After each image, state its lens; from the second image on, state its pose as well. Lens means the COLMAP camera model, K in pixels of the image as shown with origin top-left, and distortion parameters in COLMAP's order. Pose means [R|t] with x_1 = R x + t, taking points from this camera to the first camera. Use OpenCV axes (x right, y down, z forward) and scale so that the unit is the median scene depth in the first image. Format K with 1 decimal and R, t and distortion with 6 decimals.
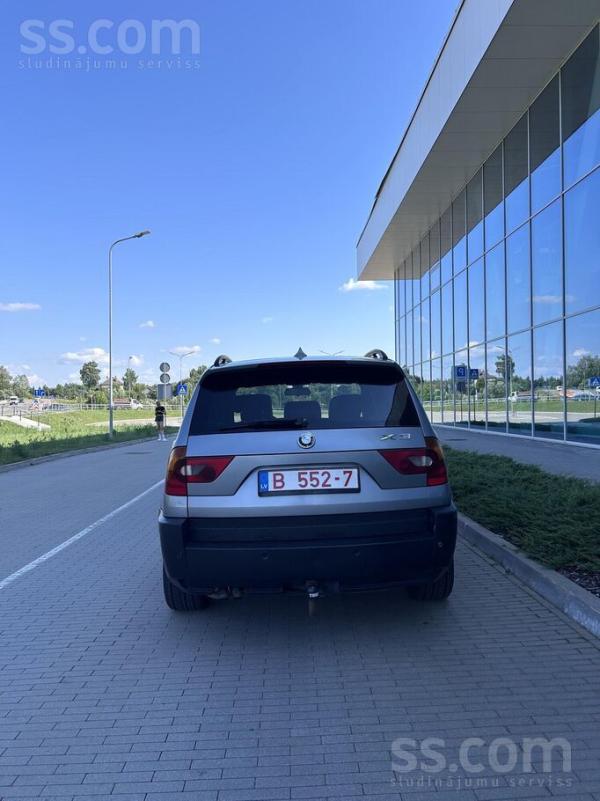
lens RADIAL K [[620.8, 0, 303.7], [0, 620.8, 401.0], [0, 0, 1]] dist [0.051658, -0.059194]
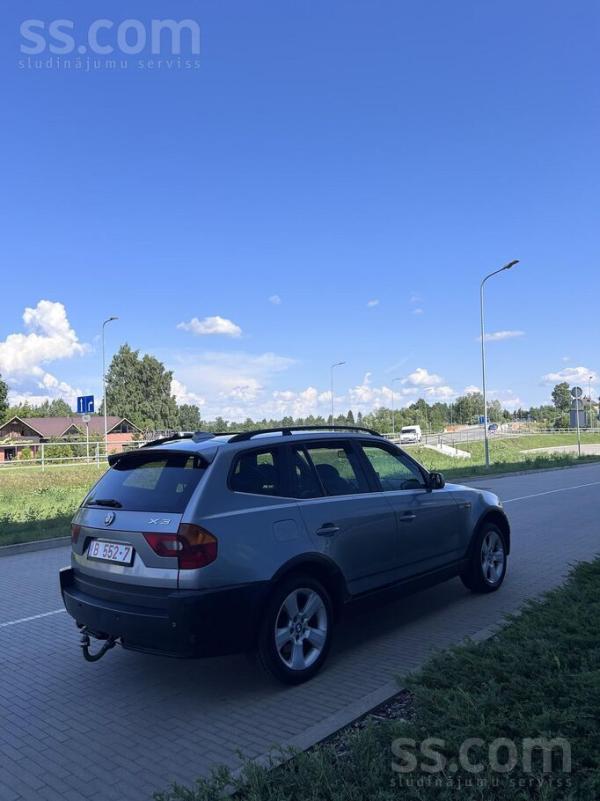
lens RADIAL K [[620.8, 0, 303.7], [0, 620.8, 401.0], [0, 0, 1]] dist [0.051658, -0.059194]
pose [[0.726123, -0.051310, -0.685647, 0.122802], [0.028912, 0.998608, -0.044112, -0.011220], [0.686956, 0.012207, 0.726596, 0.038228]]
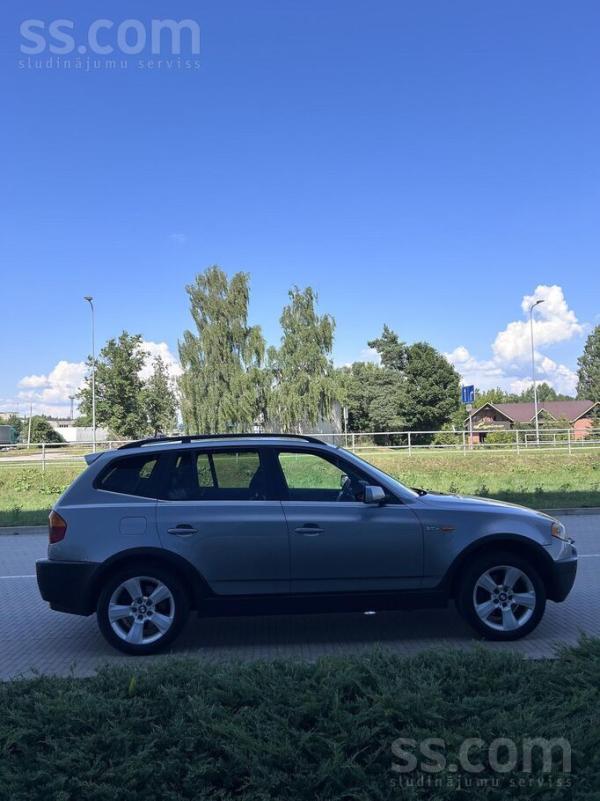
lens RADIAL K [[620.8, 0, 303.7], [0, 620.8, 401.0], [0, 0, 1]] dist [0.051658, -0.059194]
pose [[0.013482, -0.041676, -0.999040, 0.189397], [0.030506, 0.998683, -0.041249, -0.013321], [0.999444, -0.029921, 0.014736, 0.178124]]
